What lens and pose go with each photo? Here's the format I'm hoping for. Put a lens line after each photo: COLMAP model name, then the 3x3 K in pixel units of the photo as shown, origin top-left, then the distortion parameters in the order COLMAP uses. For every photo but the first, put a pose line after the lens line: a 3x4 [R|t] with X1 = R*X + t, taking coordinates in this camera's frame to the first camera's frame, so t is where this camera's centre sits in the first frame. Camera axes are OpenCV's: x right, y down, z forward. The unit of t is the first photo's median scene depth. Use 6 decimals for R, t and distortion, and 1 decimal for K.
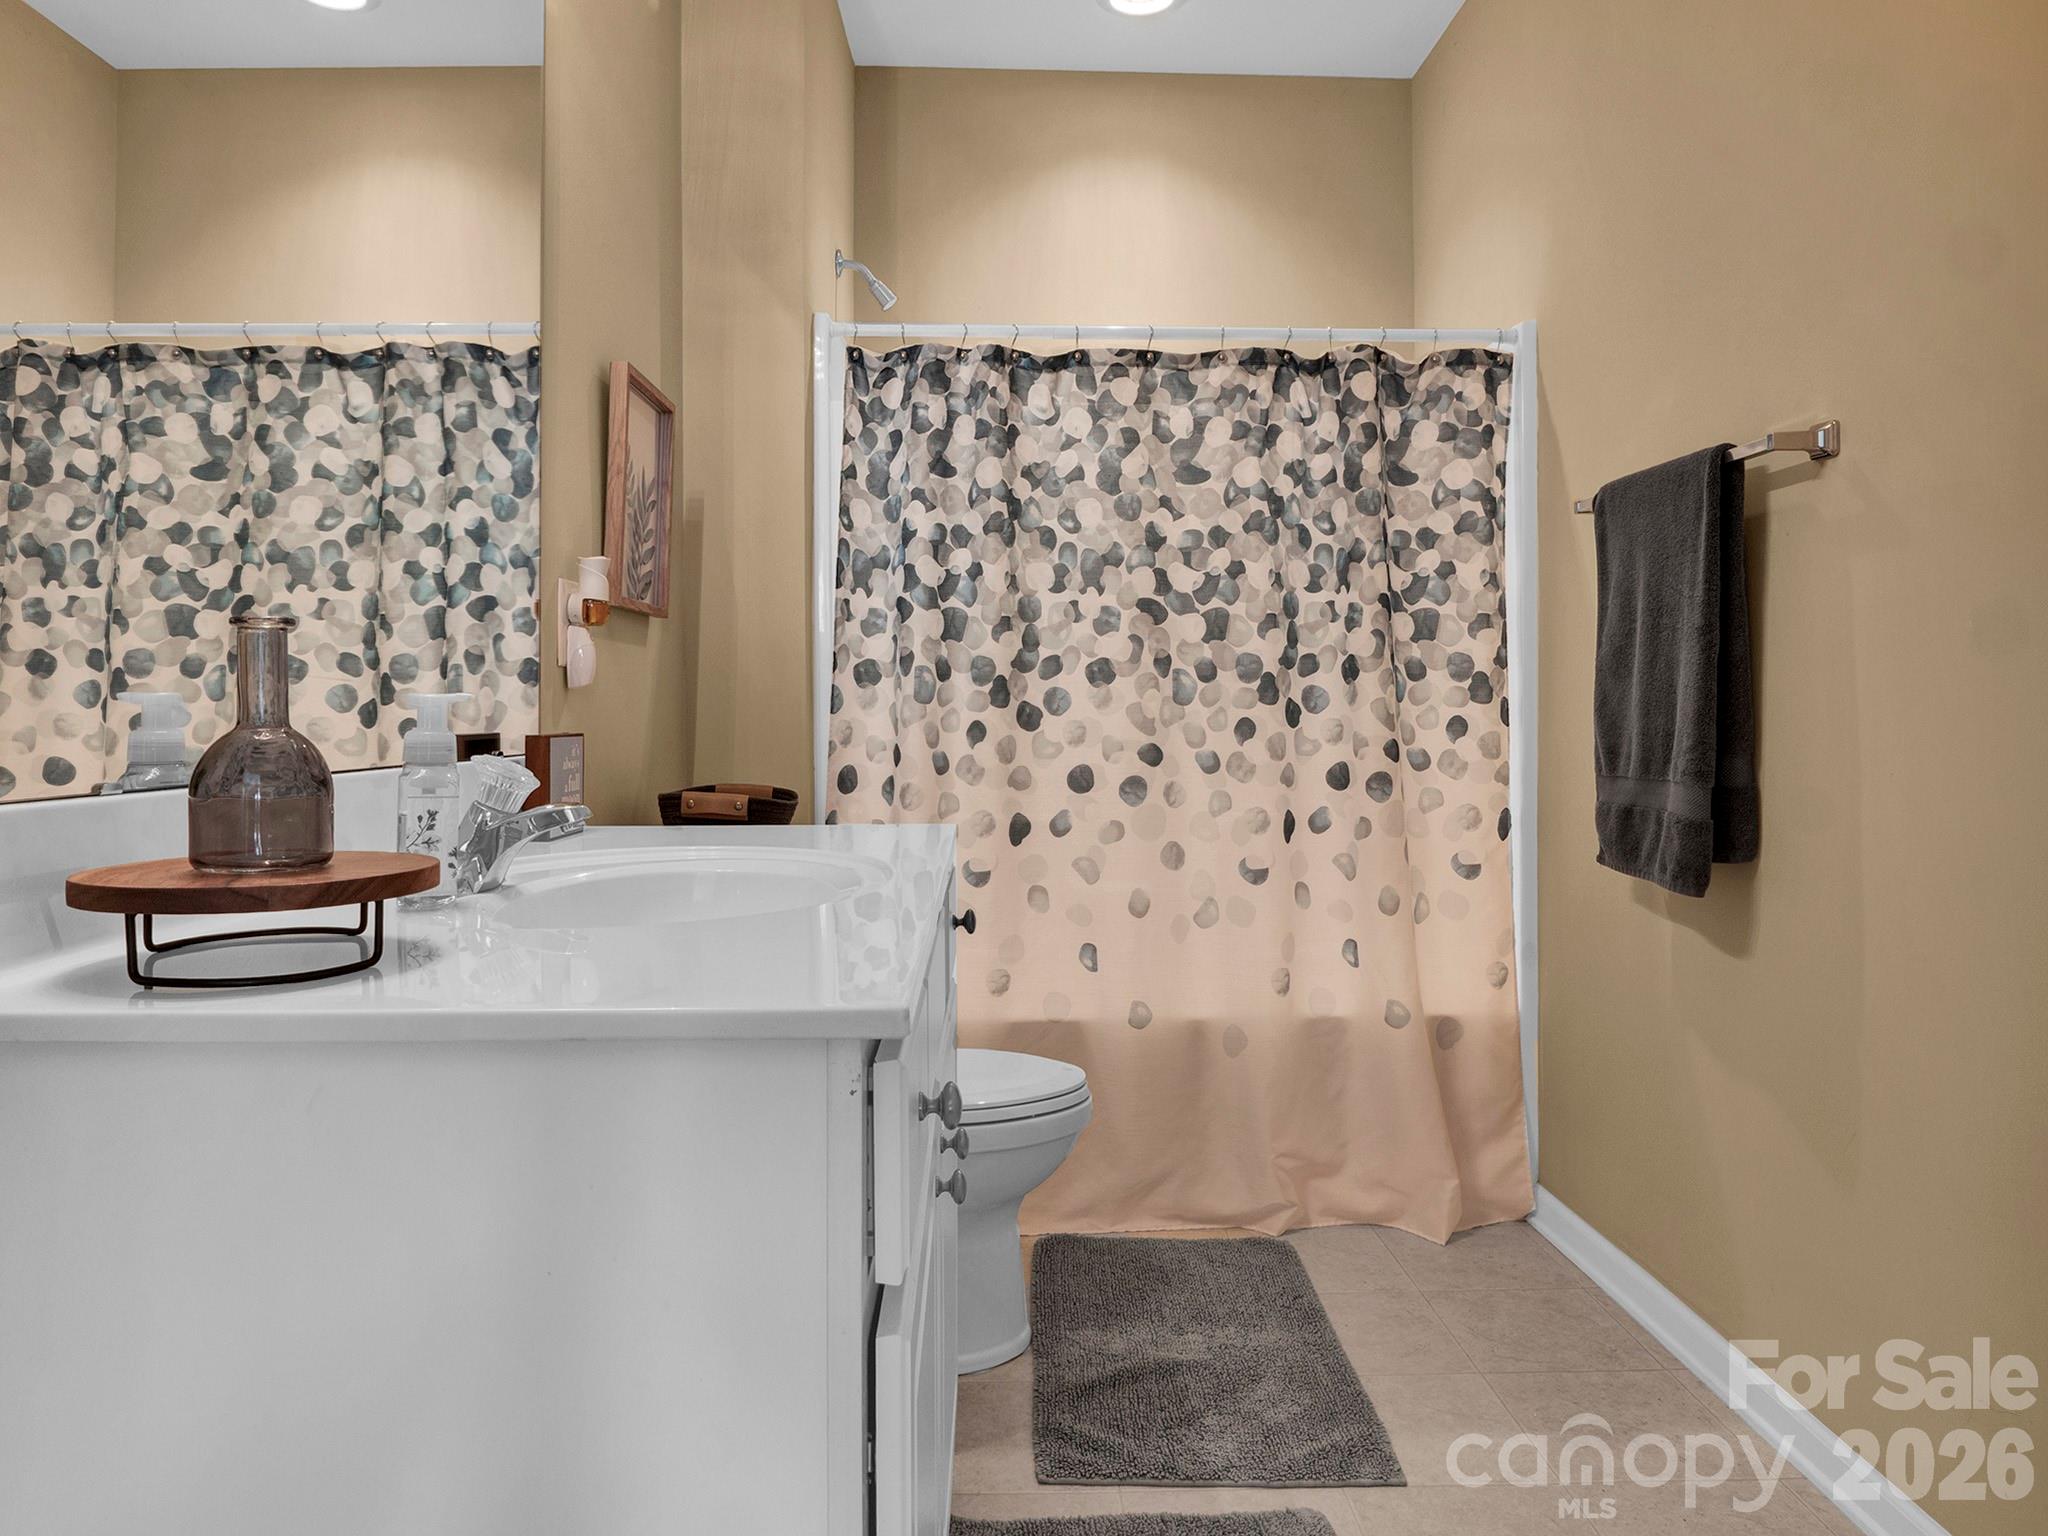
lens RADIAL K [[1335.3, 0, 1013.7], [0, 1335.3, 768.1], [0, 0, 1]] dist [-0.027871, 0.008773]
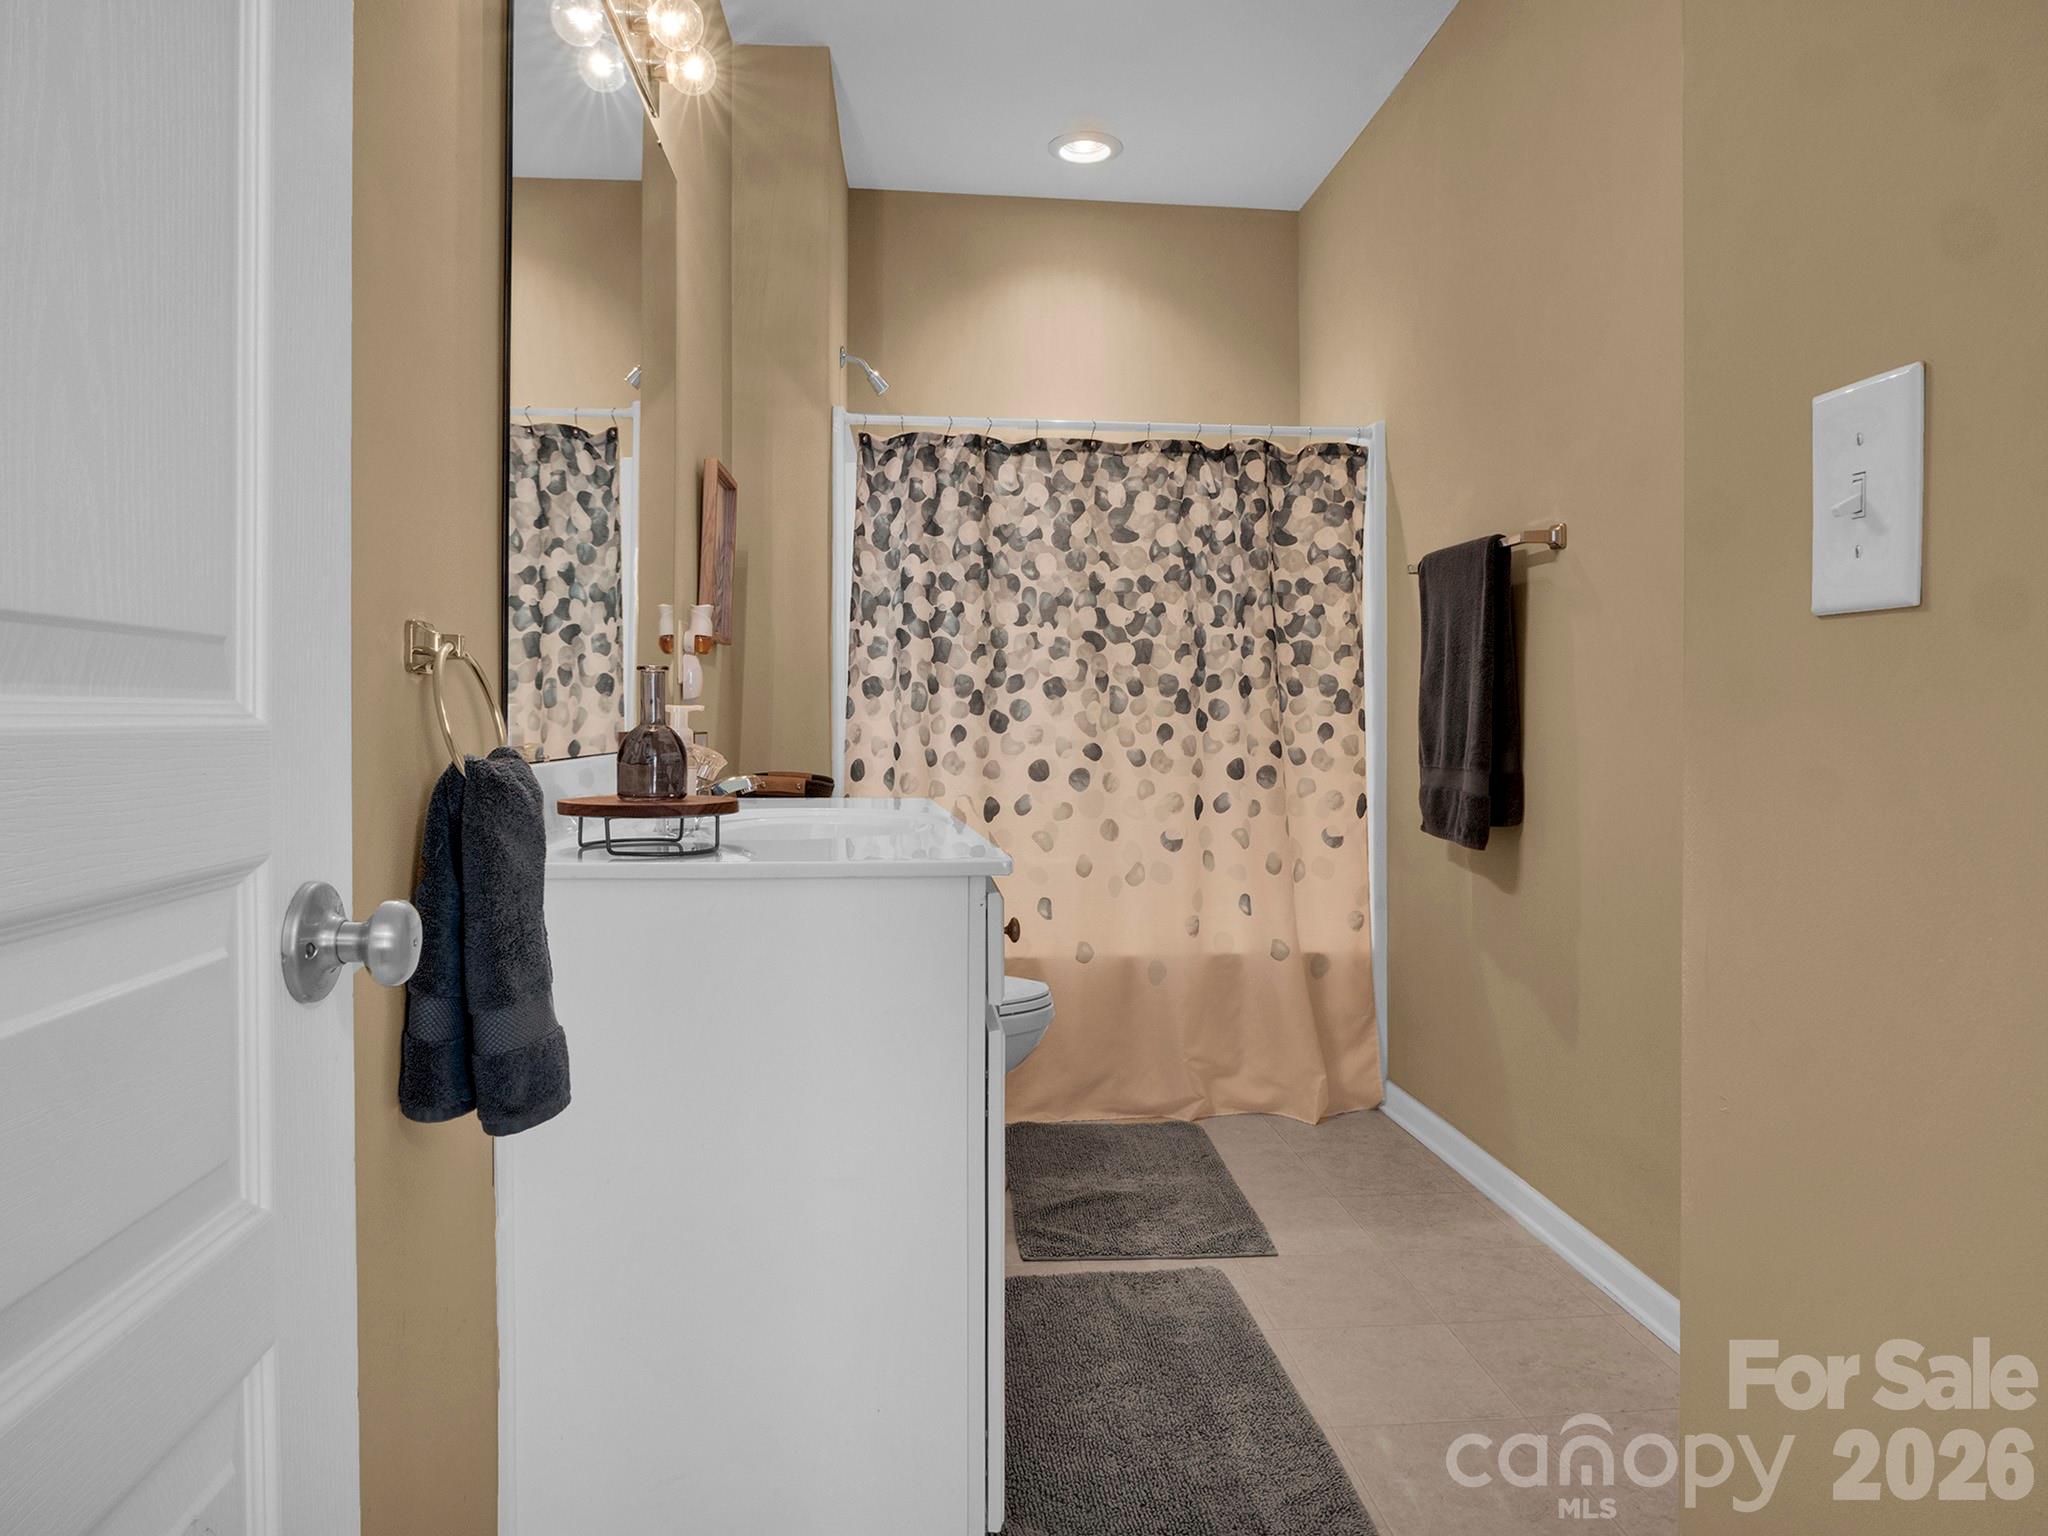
lens RADIAL K [[1335.3, 0, 1031.0], [0, 1335.3, 758.2], [0, 0, 1]] dist [-0.027871, 0.008773]
pose [[0.997130, 0.003342, 0.075635, -0.055840], [-0.002468, 0.999929, -0.011640, 0.011632], [-0.075669, 0.011420, 0.997068, -0.290059]]
